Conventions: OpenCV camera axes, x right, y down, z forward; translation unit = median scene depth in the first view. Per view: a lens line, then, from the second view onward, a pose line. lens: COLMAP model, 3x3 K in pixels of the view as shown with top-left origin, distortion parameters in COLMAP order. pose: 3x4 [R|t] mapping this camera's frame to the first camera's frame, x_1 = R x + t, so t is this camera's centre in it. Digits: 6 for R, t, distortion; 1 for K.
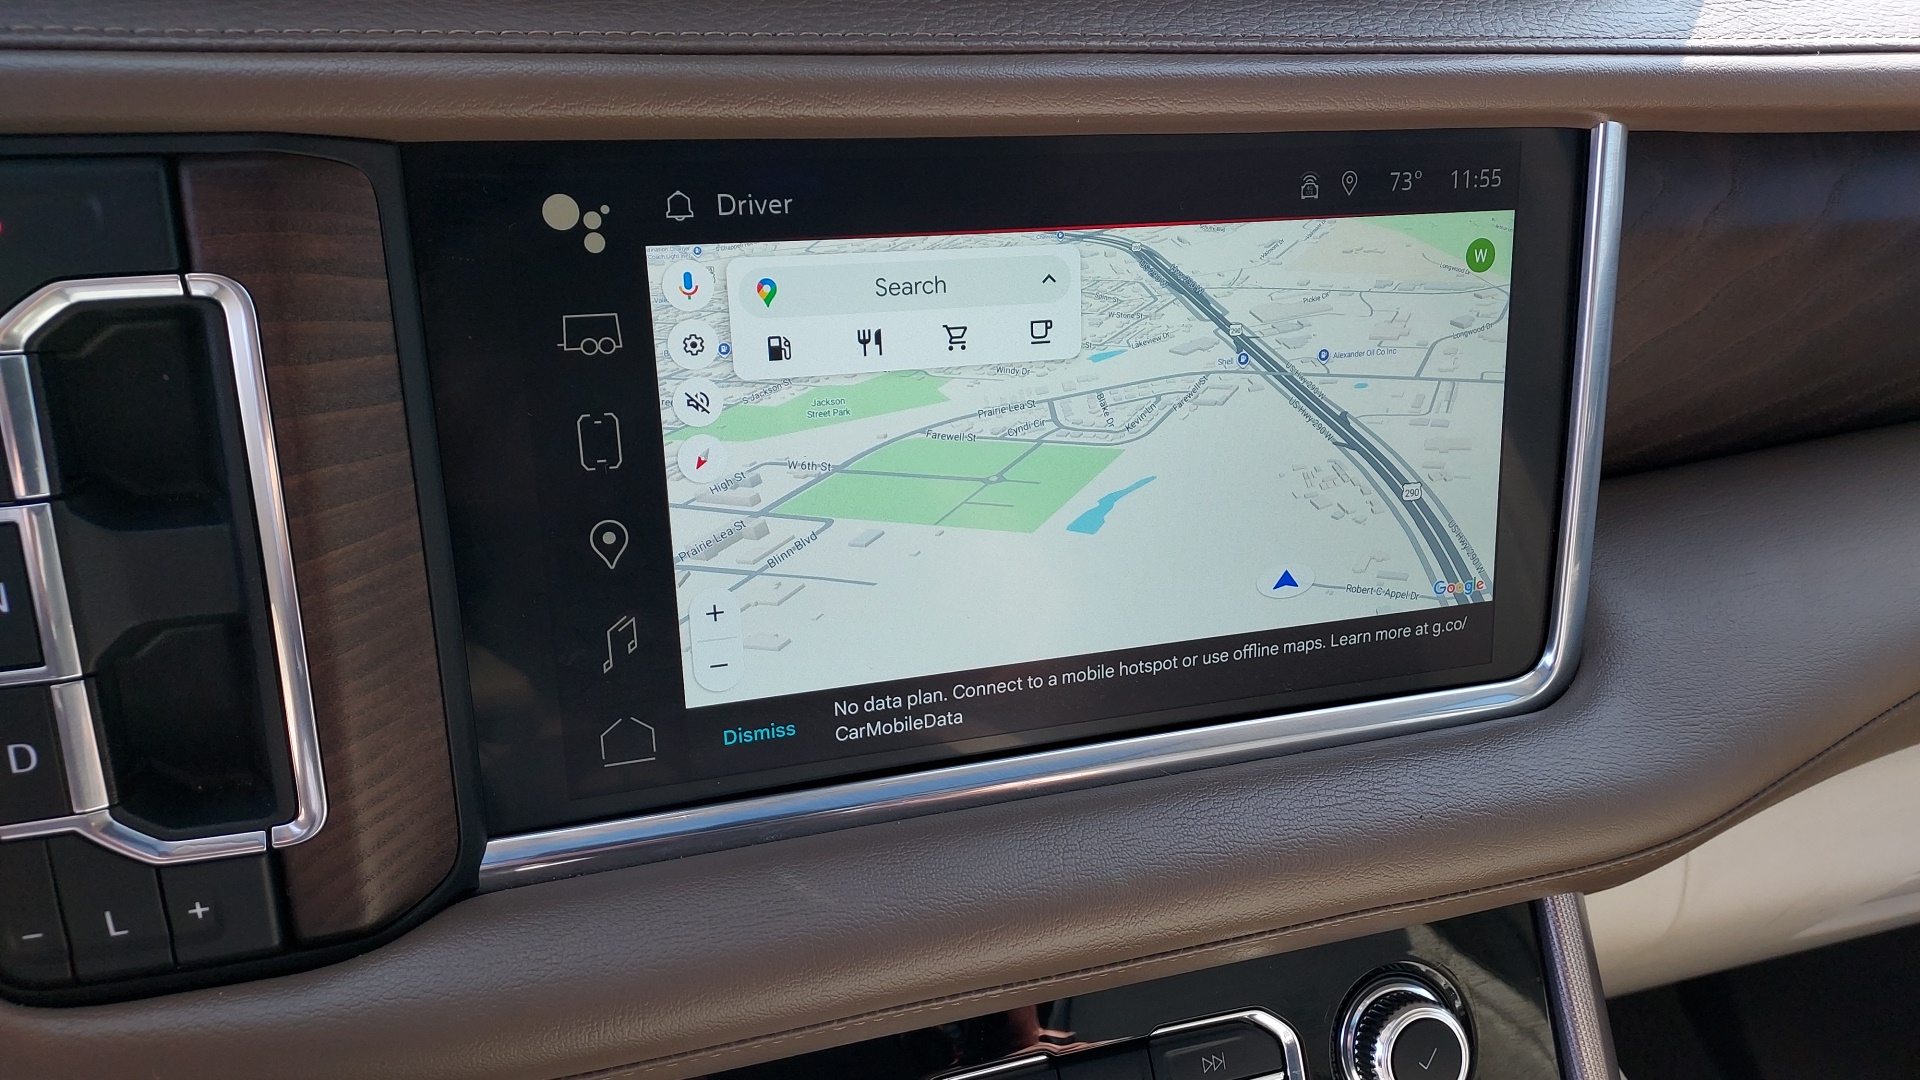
lens RADIAL K [[1366.5, 0, 976.5], [0, 1366.5, 545.2], [0, 0, 1]] dist [0.061012, -0.084548]
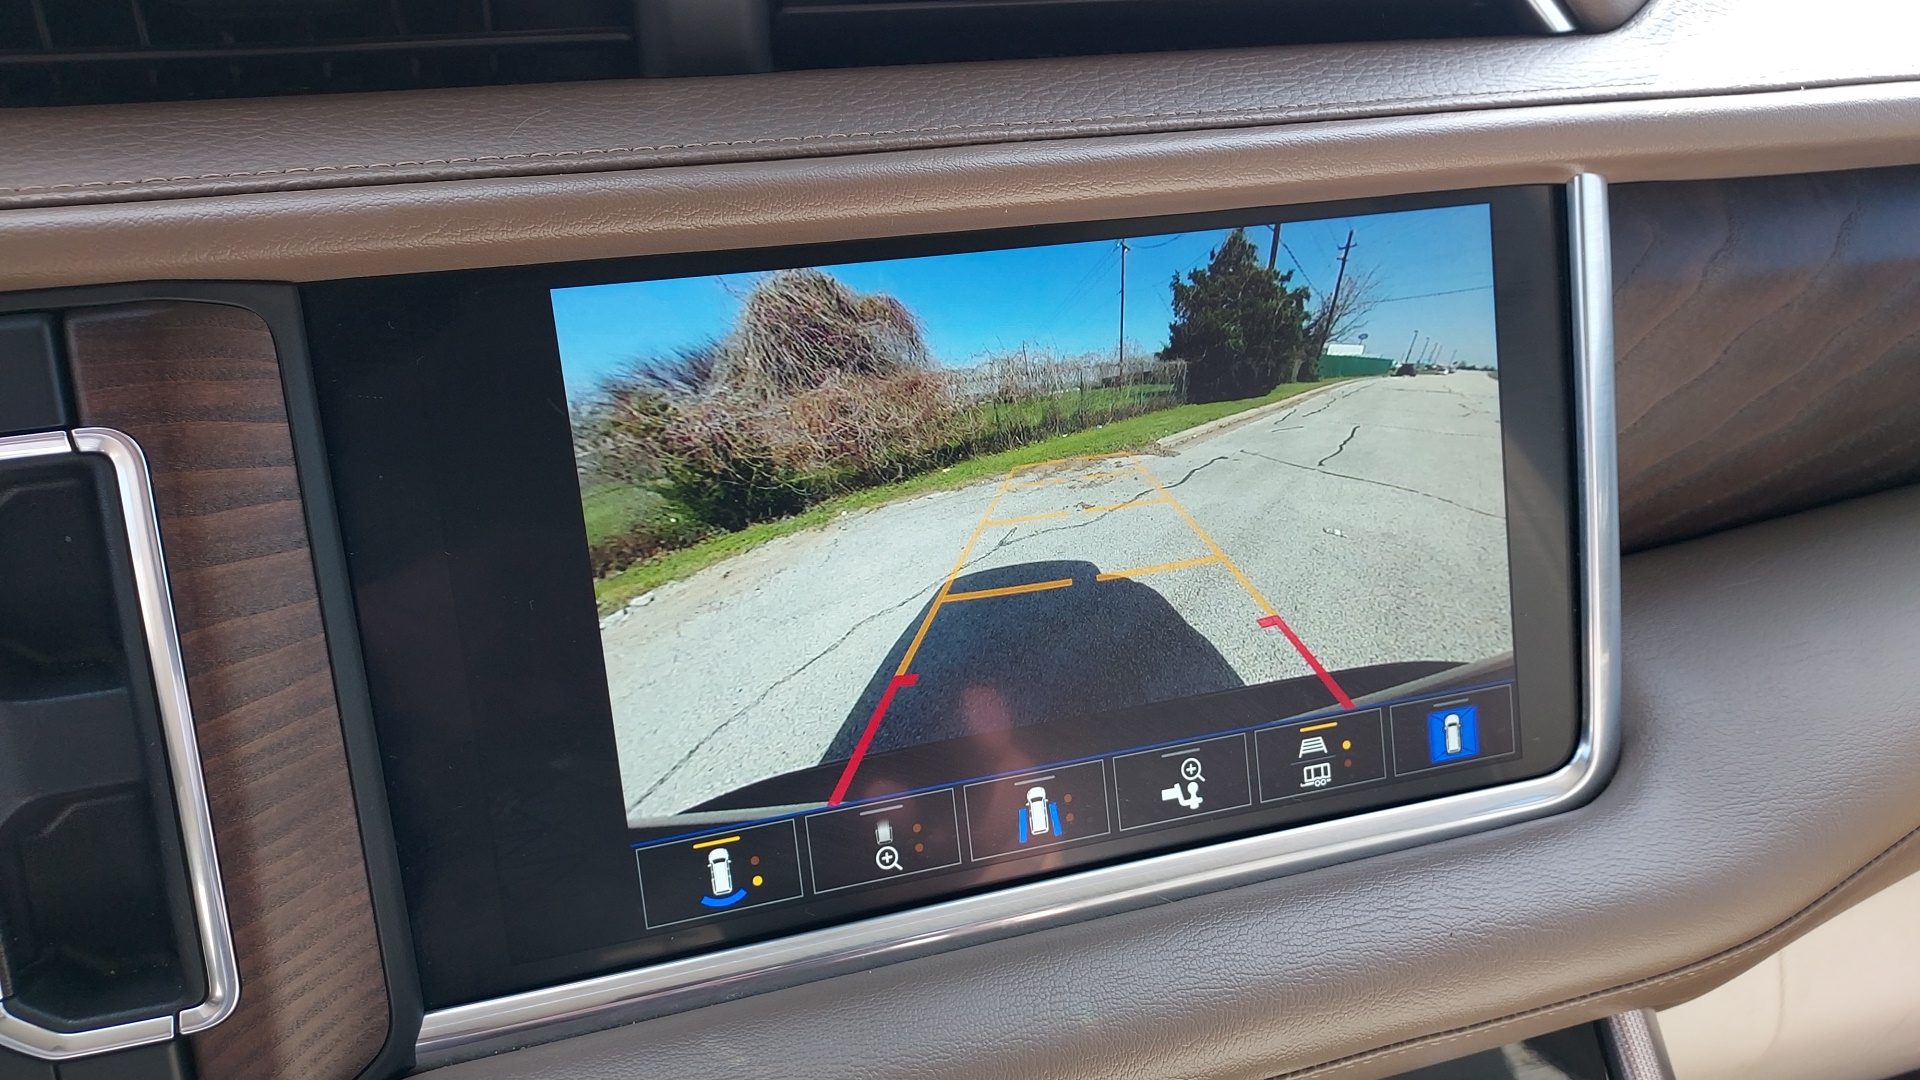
lens RADIAL K [[1366.5, 0, 976.5], [0, 1366.5, 545.2], [0, 0, 1]] dist [0.061012, -0.084548]
pose [[0.996819, -0.064188, -0.047252, 0.082920], [0.059736, 0.994124, -0.090267, 0.007167], [0.052768, 0.087157, 0.994796, 0.069113]]
